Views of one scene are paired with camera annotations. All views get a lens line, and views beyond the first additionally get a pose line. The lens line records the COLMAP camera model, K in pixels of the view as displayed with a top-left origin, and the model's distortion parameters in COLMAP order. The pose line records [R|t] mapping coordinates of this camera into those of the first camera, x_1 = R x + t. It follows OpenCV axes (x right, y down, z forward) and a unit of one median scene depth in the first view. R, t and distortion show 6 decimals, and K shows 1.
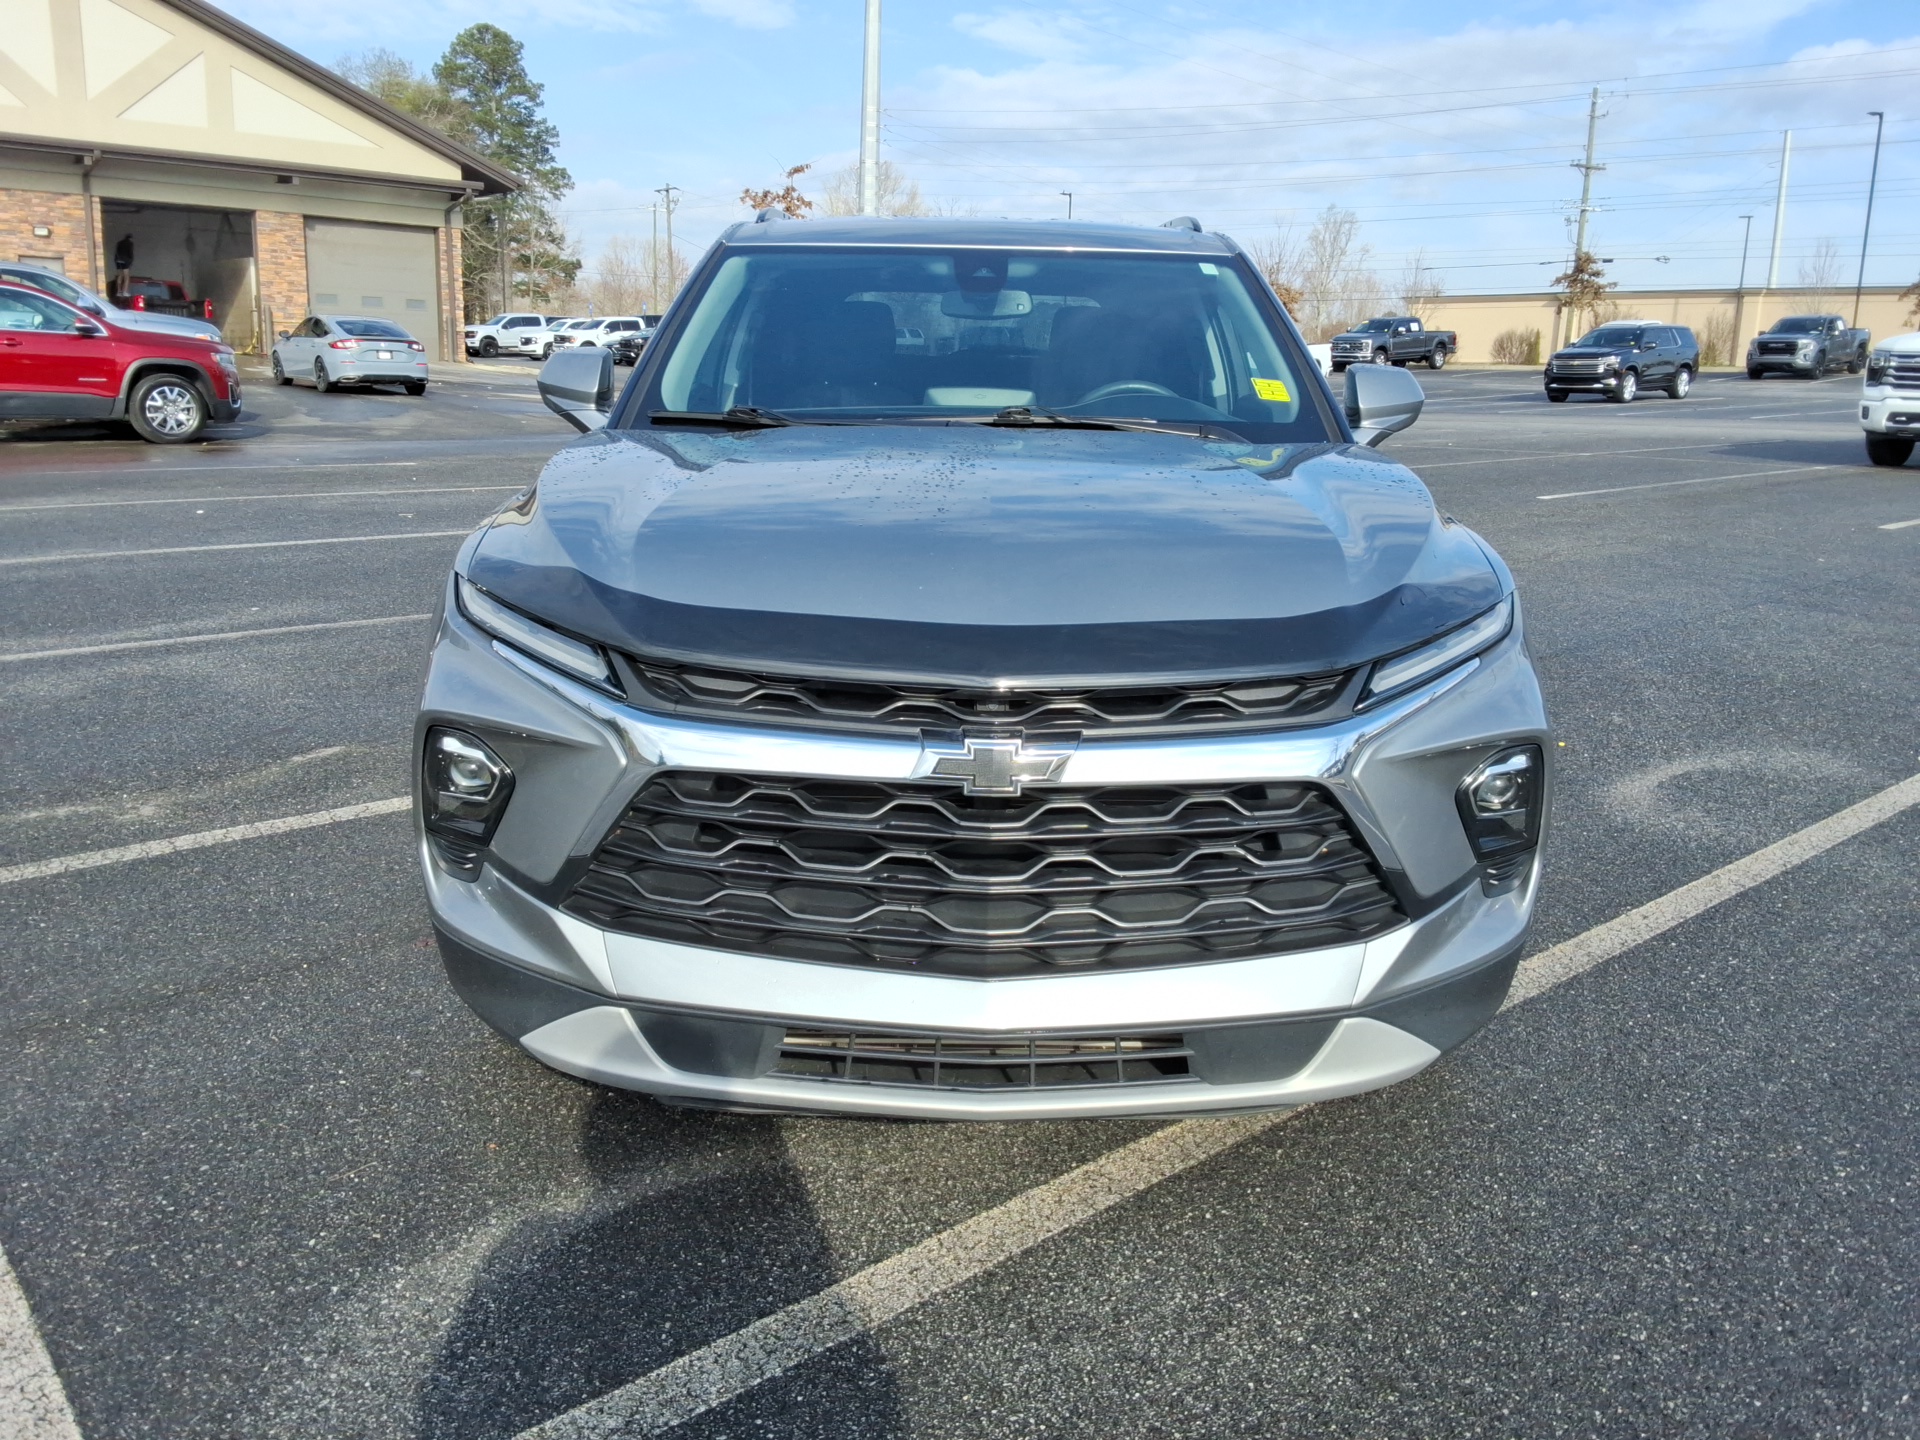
lens RADIAL K [[1550.2, 0, 979.9], [0, 1550.2, 699.3], [0, 0, 1]] dist [0.133468, -0.217864]
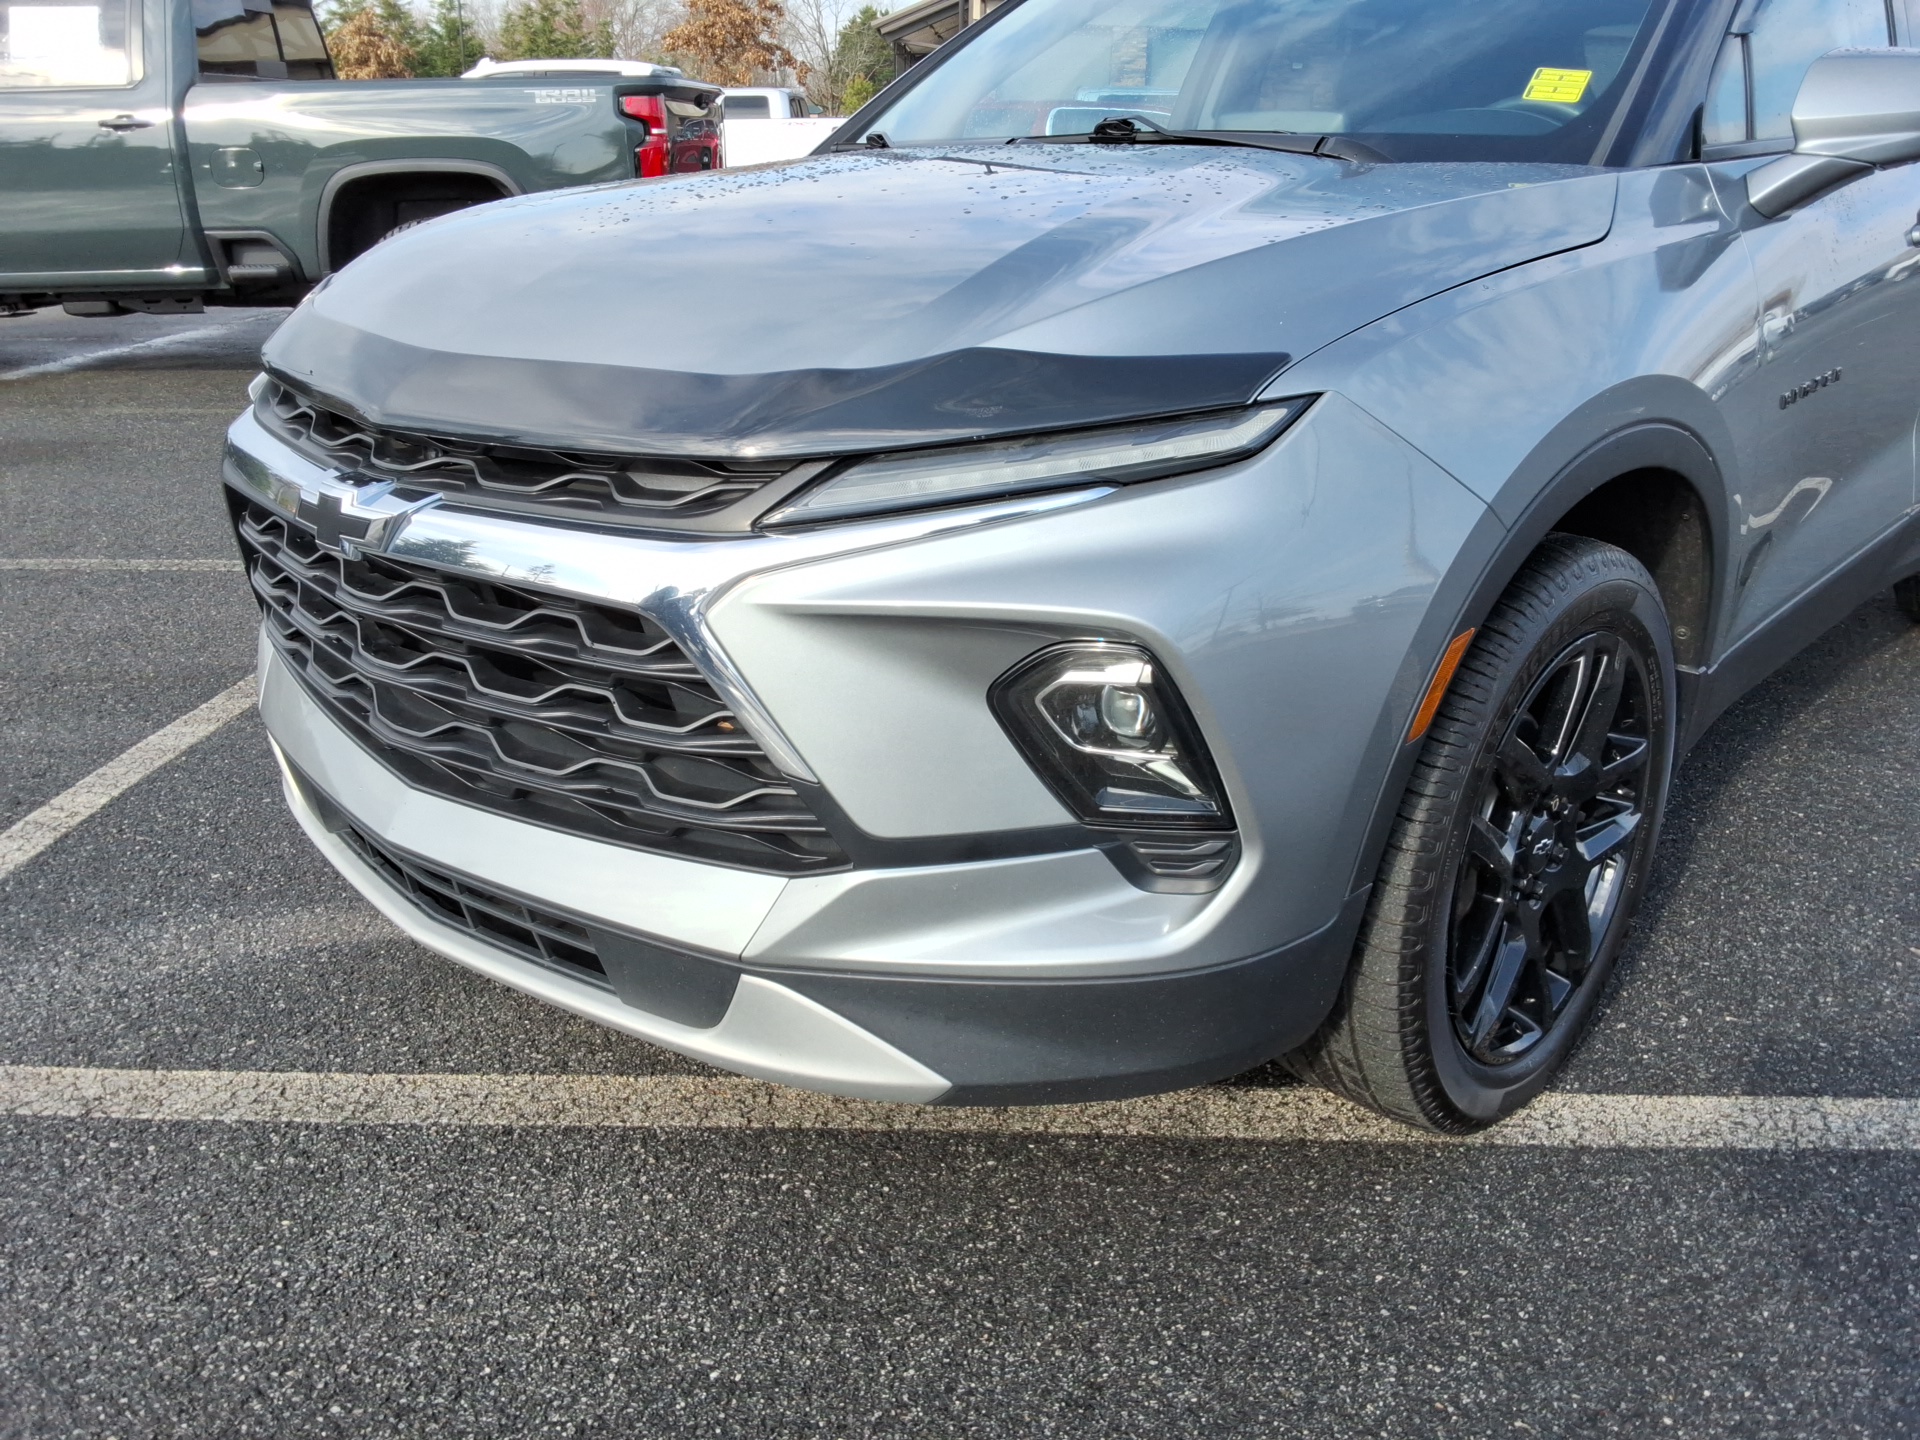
lens RADIAL K [[1550.2, 0, 979.9], [0, 1550.2, 699.3], [0, 0, 1]] dist [0.133468, -0.217864]
pose [[0.718113, 0.205183, -0.664992, 0.052803], [-0.137712, 0.978550, 0.153219, -0.002451], [0.682165, -0.018451, 0.730965, 0.040633]]
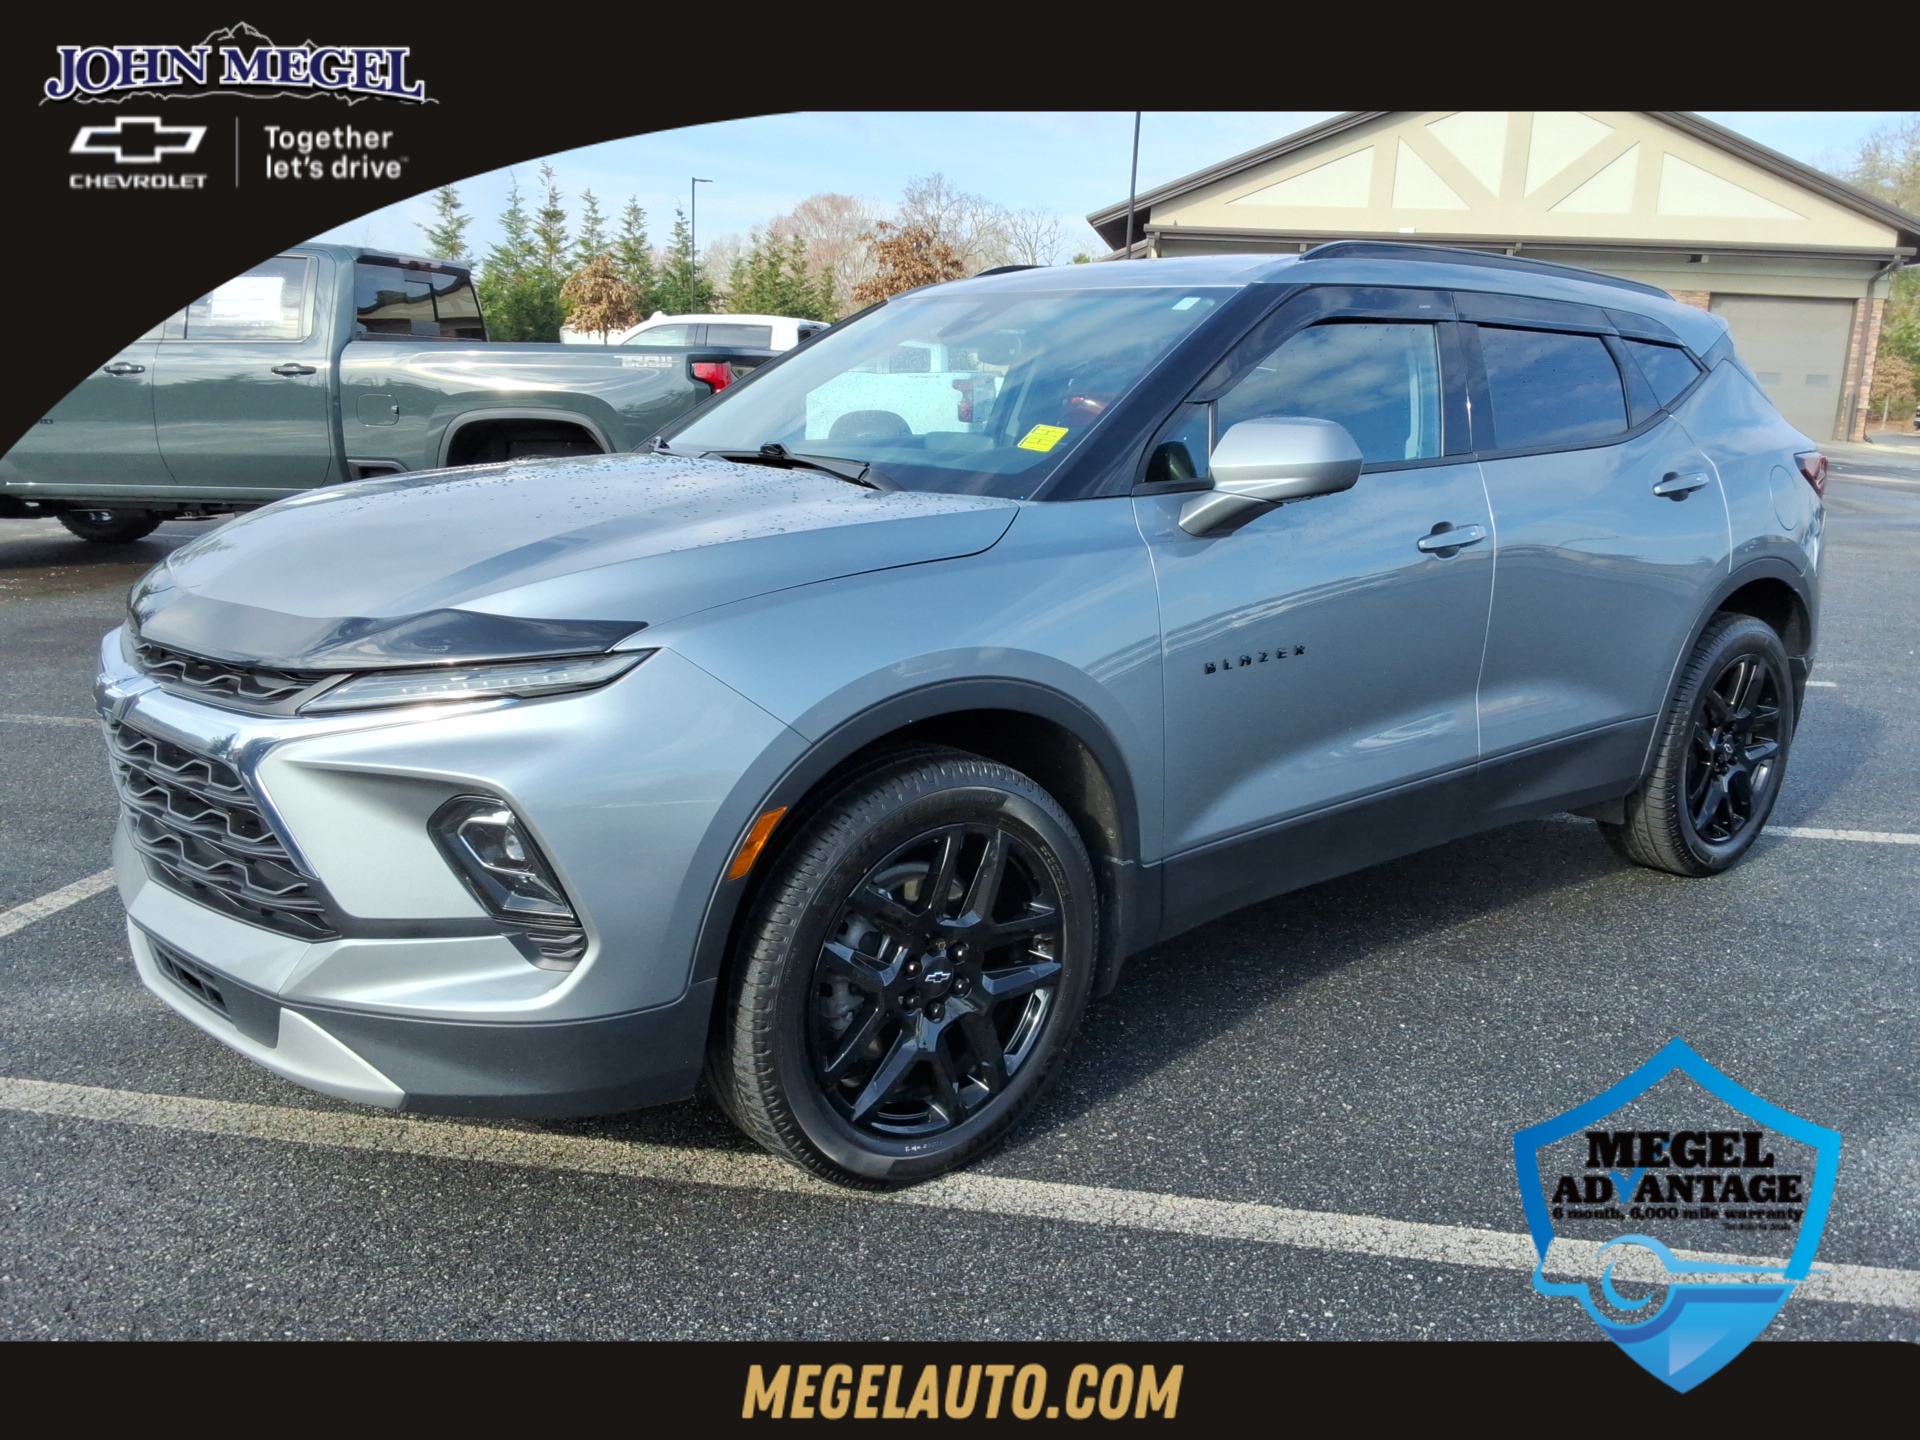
lens RADIAL K [[1550.2, 0, 979.9], [0, 1550.2, 699.3], [0, 0, 1]] dist [0.133468, -0.217864]
pose [[0.622129, 0.148503, -0.768702, 0.092443], [-0.185987, 0.981772, 0.039142, -0.008838], [0.760502, 0.118618, 0.638409, 0.046829]]
